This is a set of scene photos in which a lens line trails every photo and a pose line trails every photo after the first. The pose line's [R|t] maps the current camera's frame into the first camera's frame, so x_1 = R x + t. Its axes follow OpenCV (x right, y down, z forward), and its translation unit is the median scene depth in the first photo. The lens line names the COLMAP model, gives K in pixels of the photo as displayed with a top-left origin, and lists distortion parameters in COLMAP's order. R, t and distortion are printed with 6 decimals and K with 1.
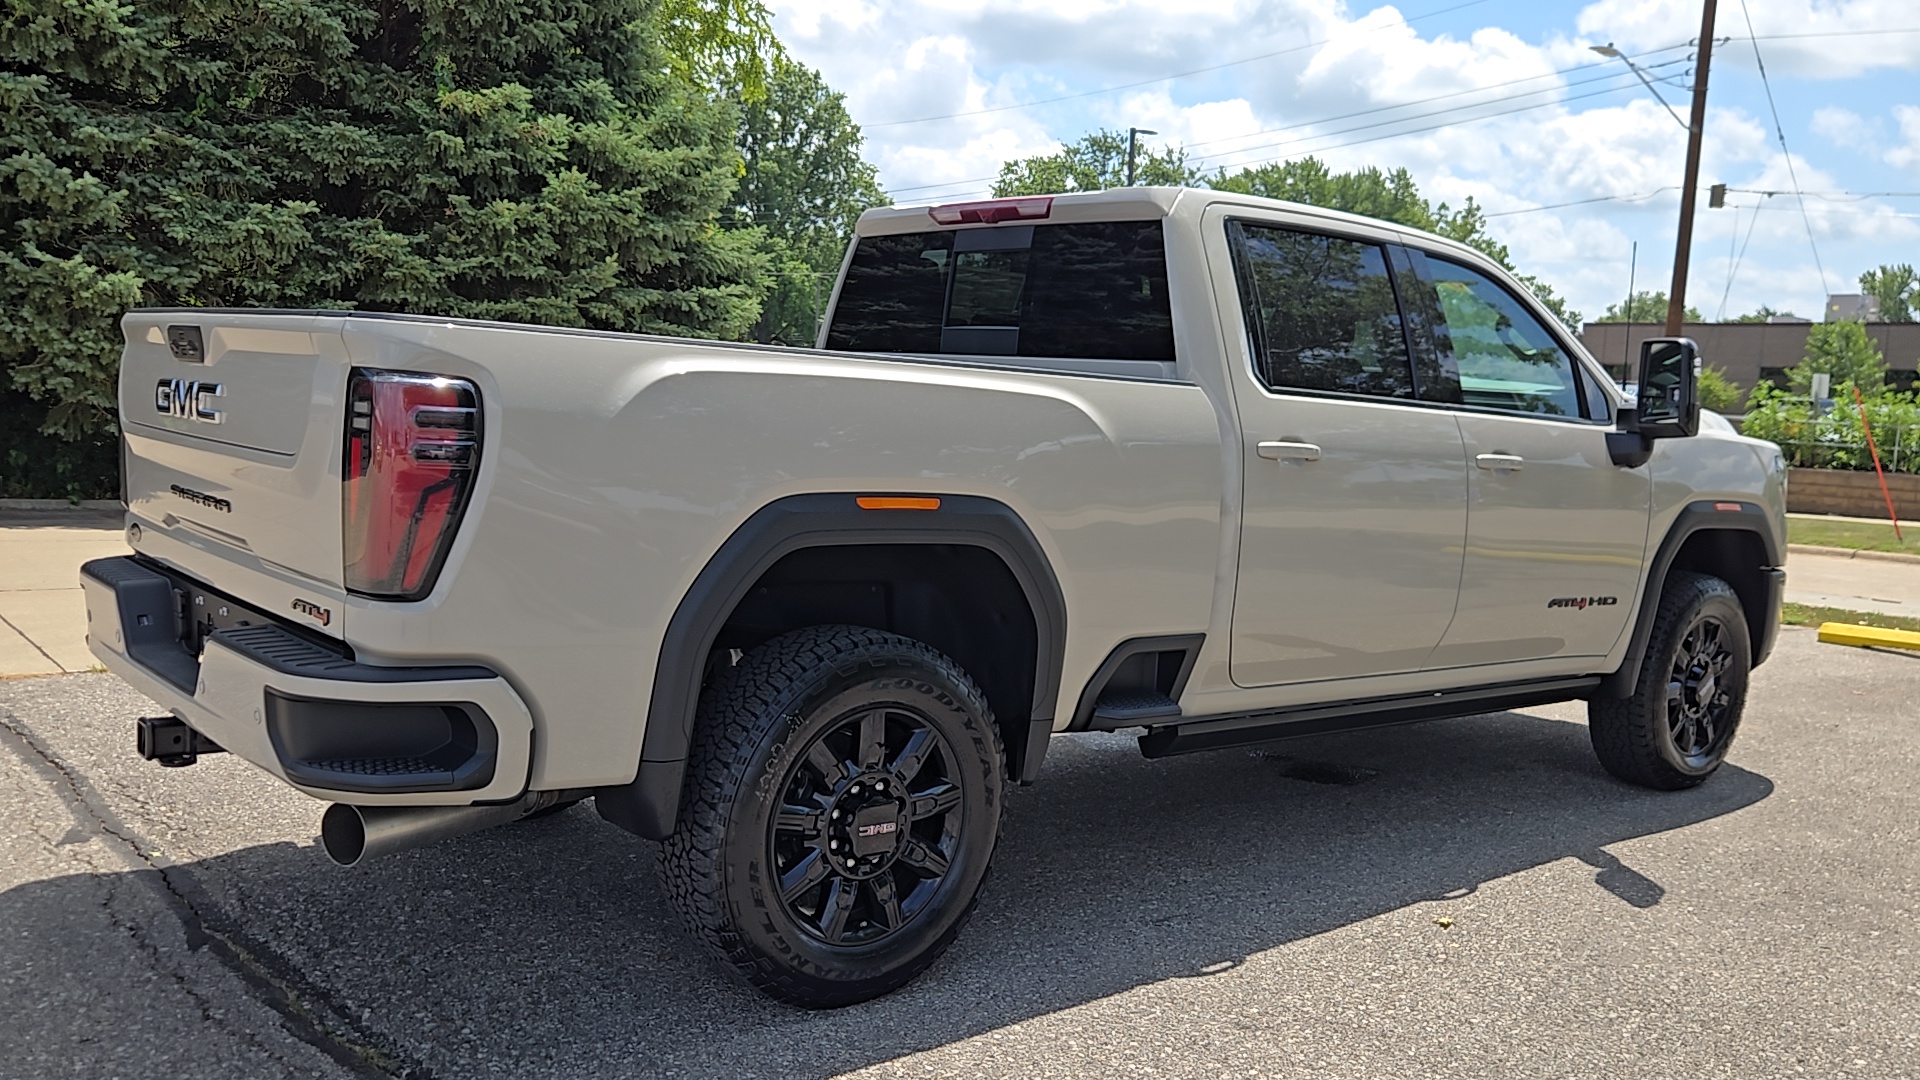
lens RADIAL K [[1606.5, 0, 955.4], [0, 1606.5, 541.5], [0, 0, 1]] dist [0.011078, -0.011656]
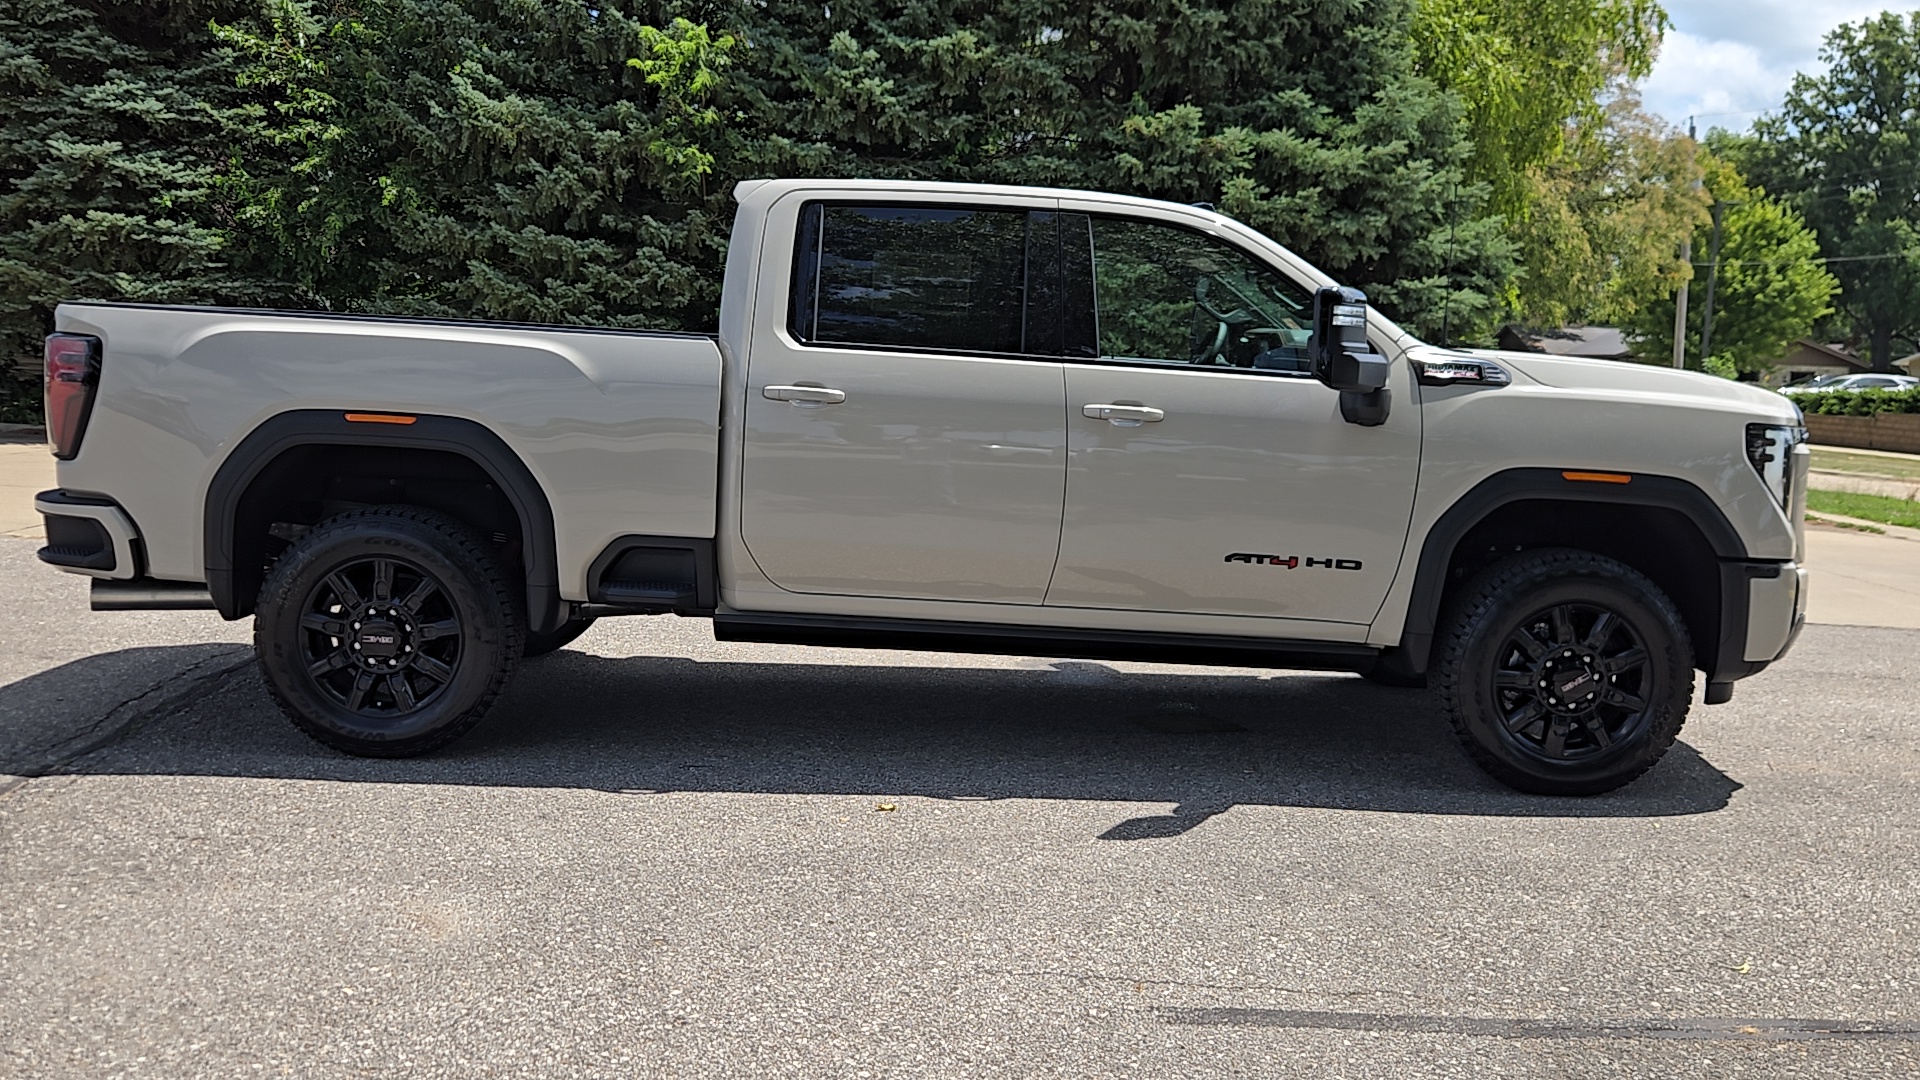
lens RADIAL K [[1606.5, 0, 950.8], [0, 1606.5, 545.2], [0, 0, 1]] dist [0.011078, -0.011656]
pose [[0.778040, 0.056888, -0.625634, 0.975302], [-0.058780, 0.998115, 0.017658, 0.026645], [0.625459, 0.023037, 0.779917, 0.130756]]
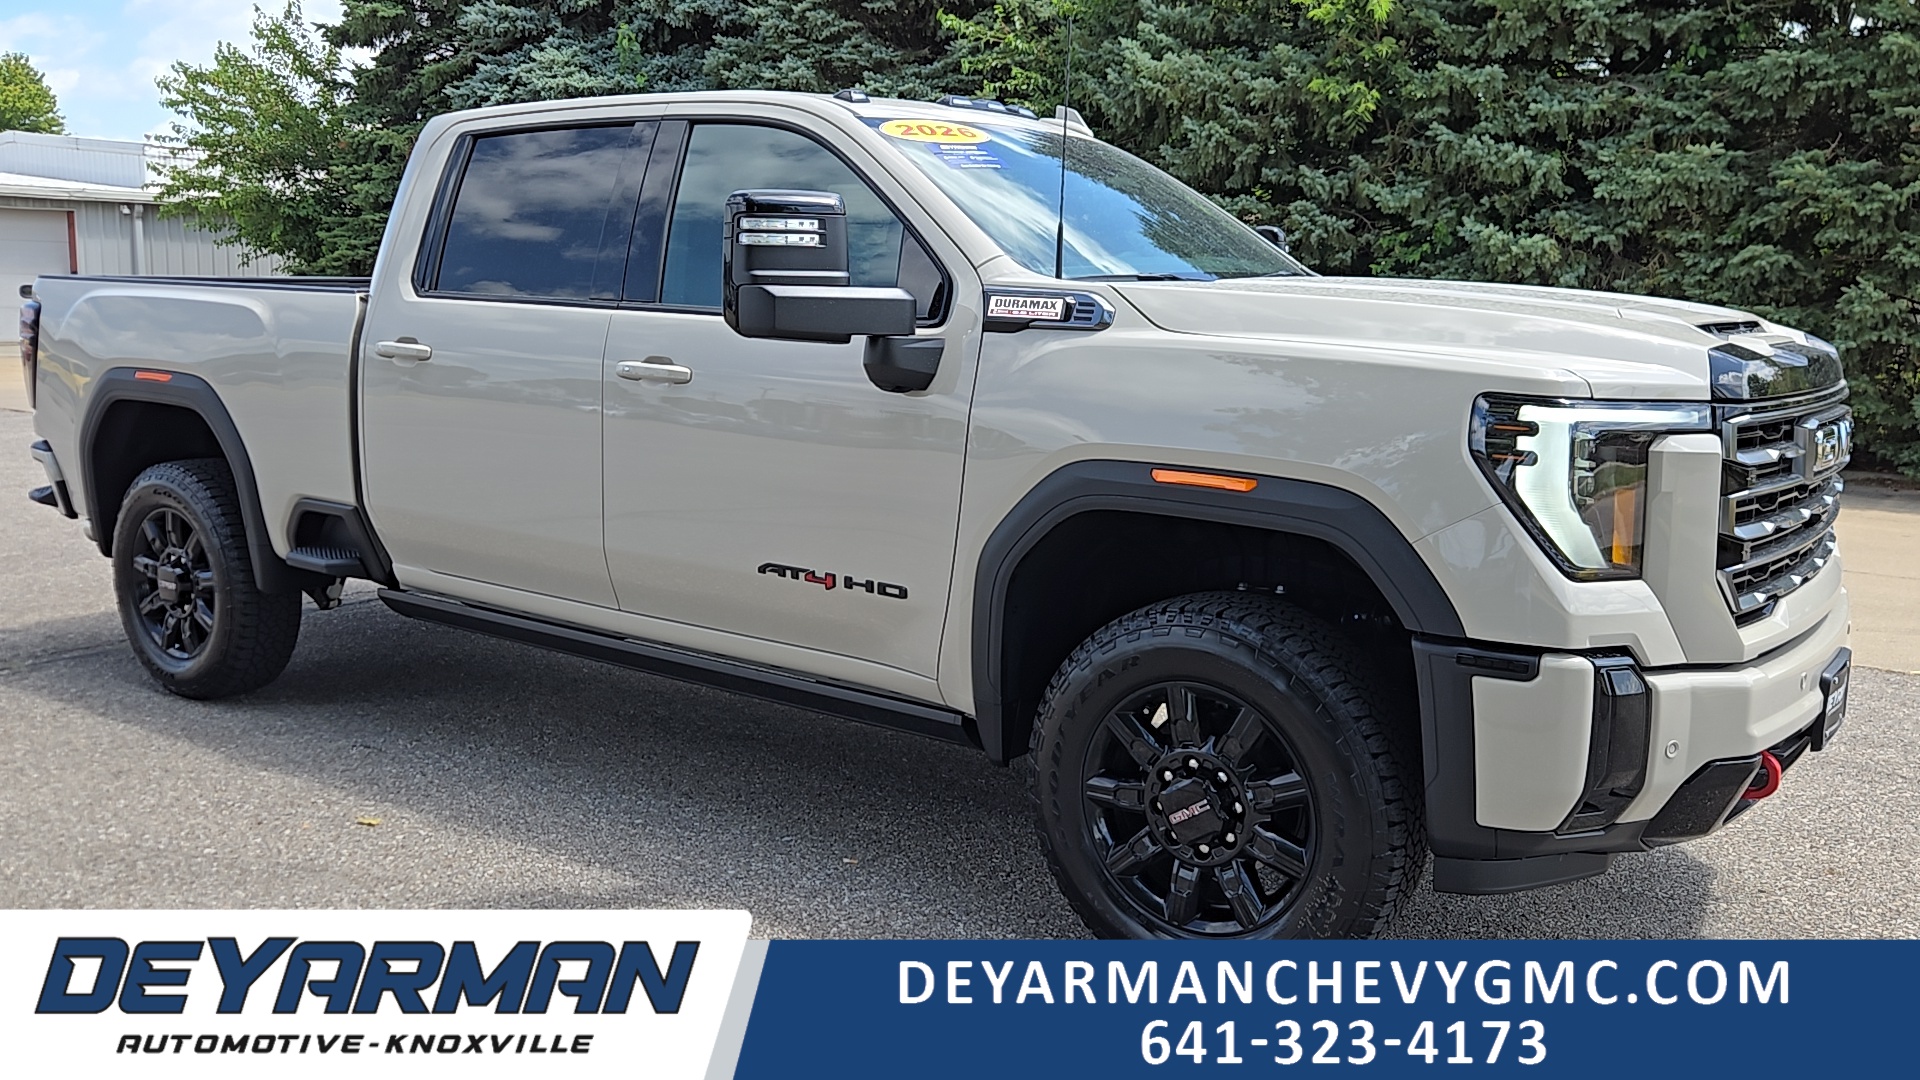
lens RADIAL K [[1606.5, 0, 945.4], [0, 1606.5, 534.5], [0, 0, 1]] dist [0.011078, -0.011656]
pose [[0.244023, 0.098987, -0.964704, 1.251860], [-0.091431, 0.992694, 0.078732, -0.048290], [0.965450, 0.068991, 0.251291, 1.015913]]
